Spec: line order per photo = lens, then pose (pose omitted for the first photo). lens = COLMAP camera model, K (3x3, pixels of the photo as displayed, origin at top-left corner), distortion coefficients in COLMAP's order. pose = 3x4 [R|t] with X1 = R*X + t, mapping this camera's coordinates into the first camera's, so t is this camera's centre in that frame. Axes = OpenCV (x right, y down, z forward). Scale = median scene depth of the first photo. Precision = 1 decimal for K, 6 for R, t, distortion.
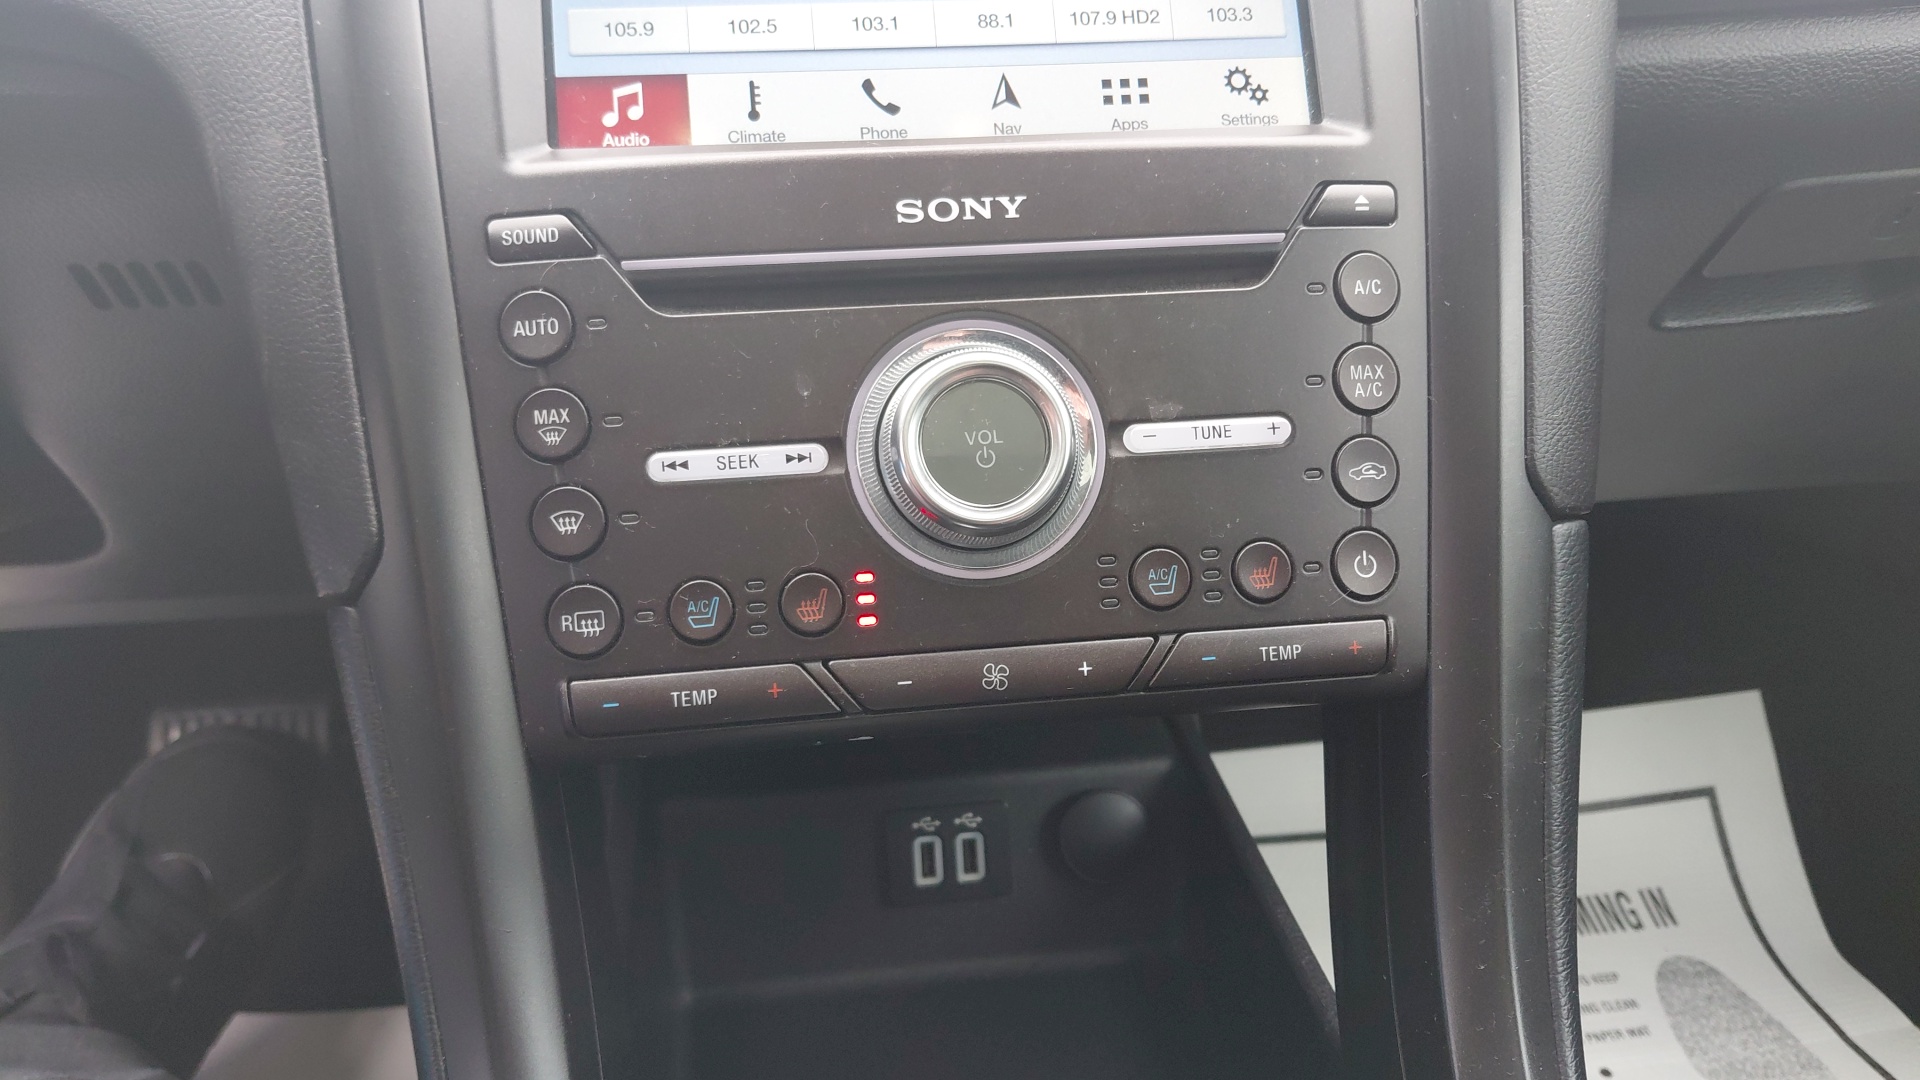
lens RADIAL K [[1492.7, 0, 932.9], [0, 1492.7, 563.8], [0, 0, 1]] dist [0.043561, -0.103983]
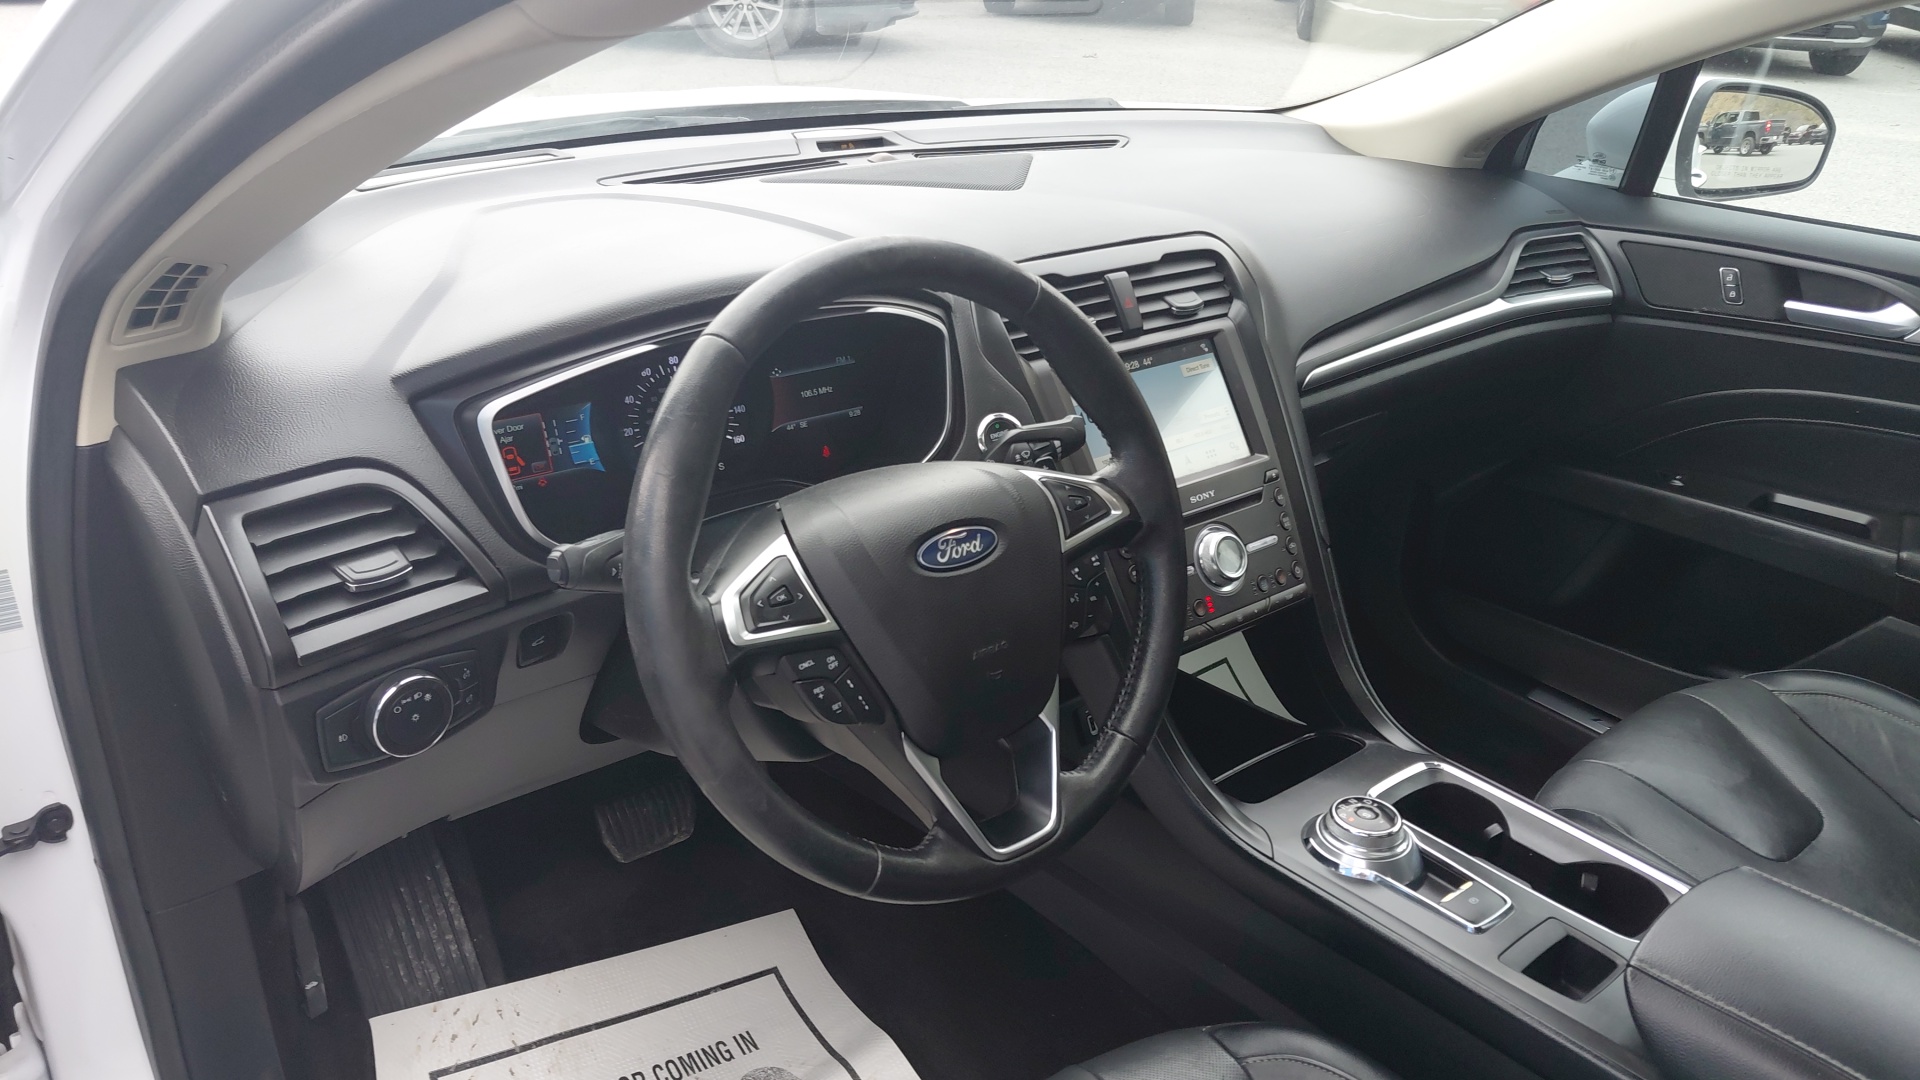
lens RADIAL K [[1386.0, 0, 979.0], [0, 1386.0, 532.8], [0, 0, 1]] dist [0.051999, -0.135979]
pose [[0.849480, -0.182915, 0.494900, -2.078834], [0.218169, 0.975813, -0.013819, -0.214029], [-0.480402, 0.119711, 0.868840, -1.633750]]
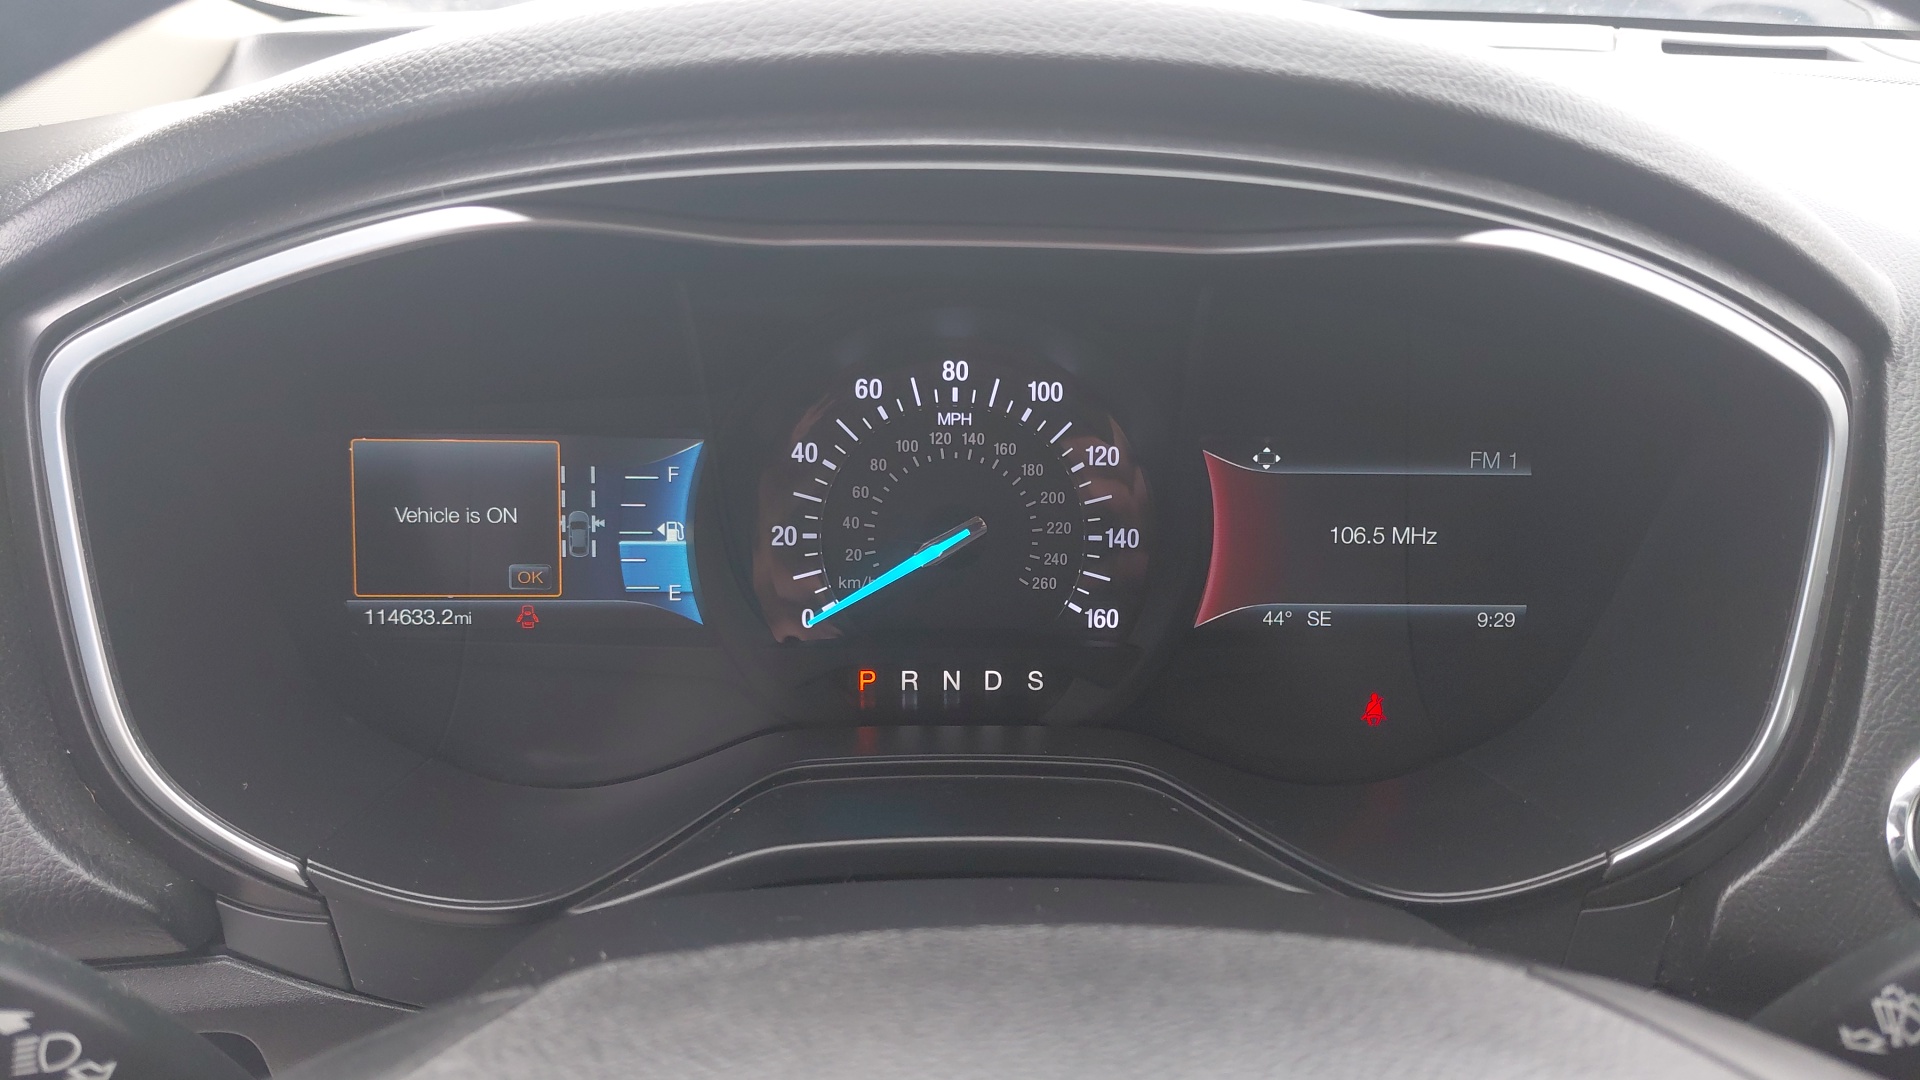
lens RADIAL K [[1442.1, 0, 959.1], [0, 1442.1, 486.2], [0, 0, 1]] dist [0.120007, -0.076020]
pose [[0.996815, 0.053997, -0.058687, -1.067342], [-0.063690, 0.981902, -0.178359, -0.455783], [0.047994, 0.181529, 0.982214, 0.041773]]
